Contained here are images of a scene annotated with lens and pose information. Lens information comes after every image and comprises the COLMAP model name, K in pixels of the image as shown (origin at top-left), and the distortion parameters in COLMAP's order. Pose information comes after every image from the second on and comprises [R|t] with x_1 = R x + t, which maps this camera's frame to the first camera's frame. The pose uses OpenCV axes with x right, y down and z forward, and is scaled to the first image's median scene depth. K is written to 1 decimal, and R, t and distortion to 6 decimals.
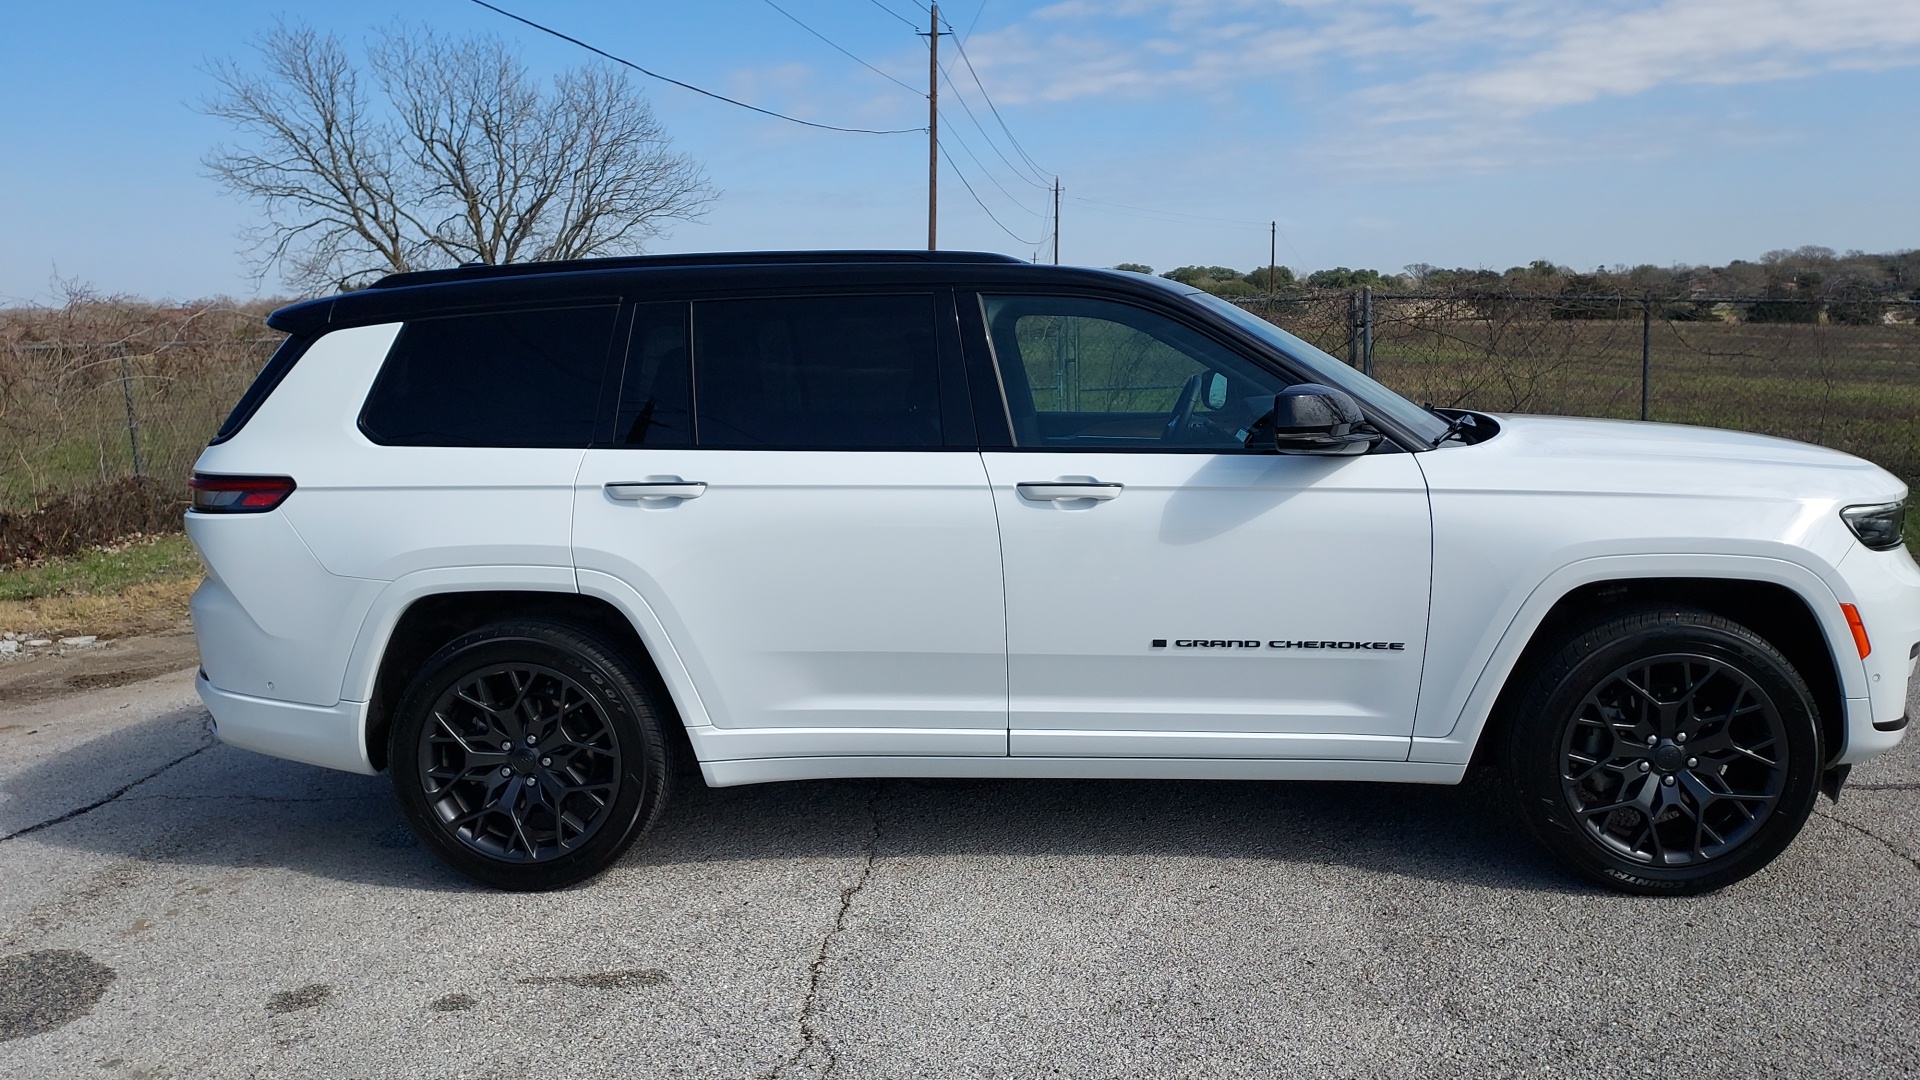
lens RADIAL K [[1404.3, 0, 961.0], [0, 1404.3, 540.0], [0, 0, 1]] dist [0.037953, -0.018012]
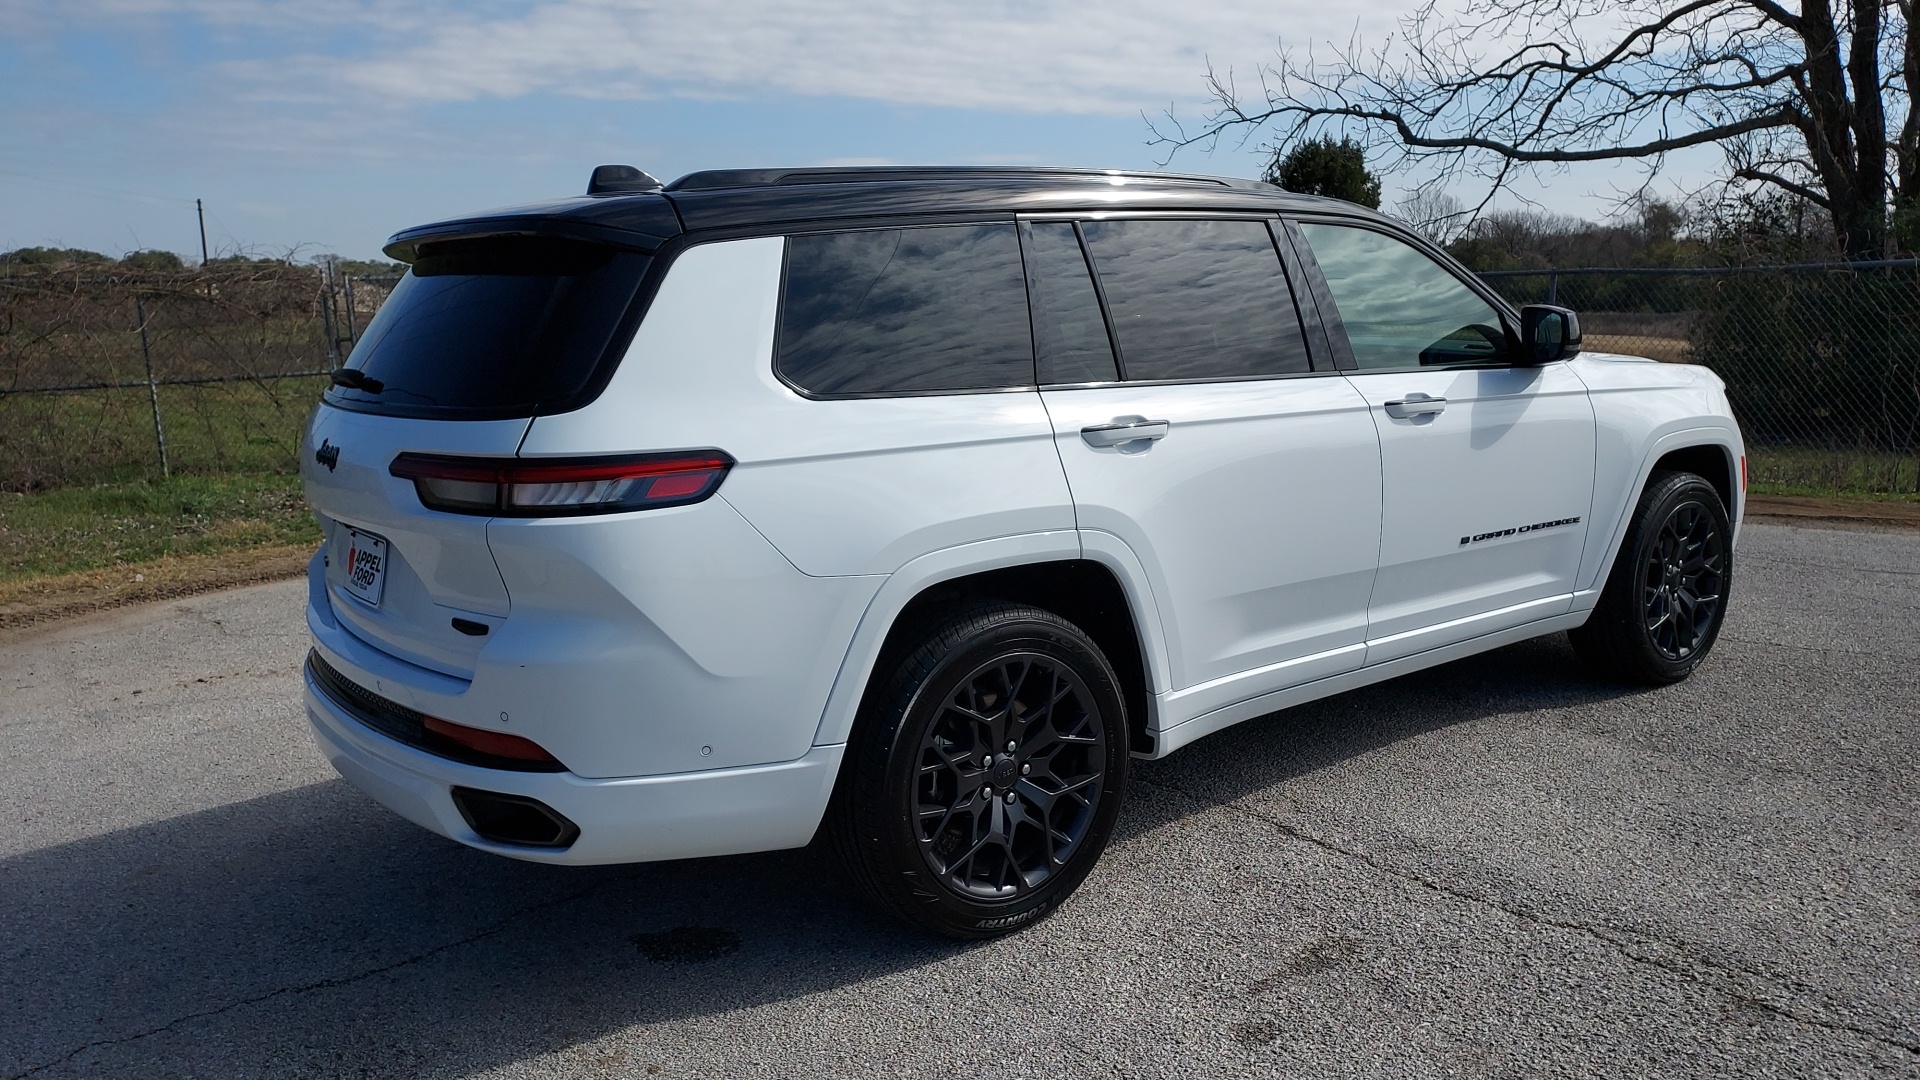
lens RADIAL K [[1404.3, 0, 968.5], [0, 1404.3, 542.2], [0, 0, 1]] dist [0.037953, -0.018012]
pose [[0.744184, -0.110099, 0.658838, -0.859785], [0.106166, 0.993281, 0.046070, -0.018033], [-0.659484, 0.035661, 0.750873, 0.399038]]
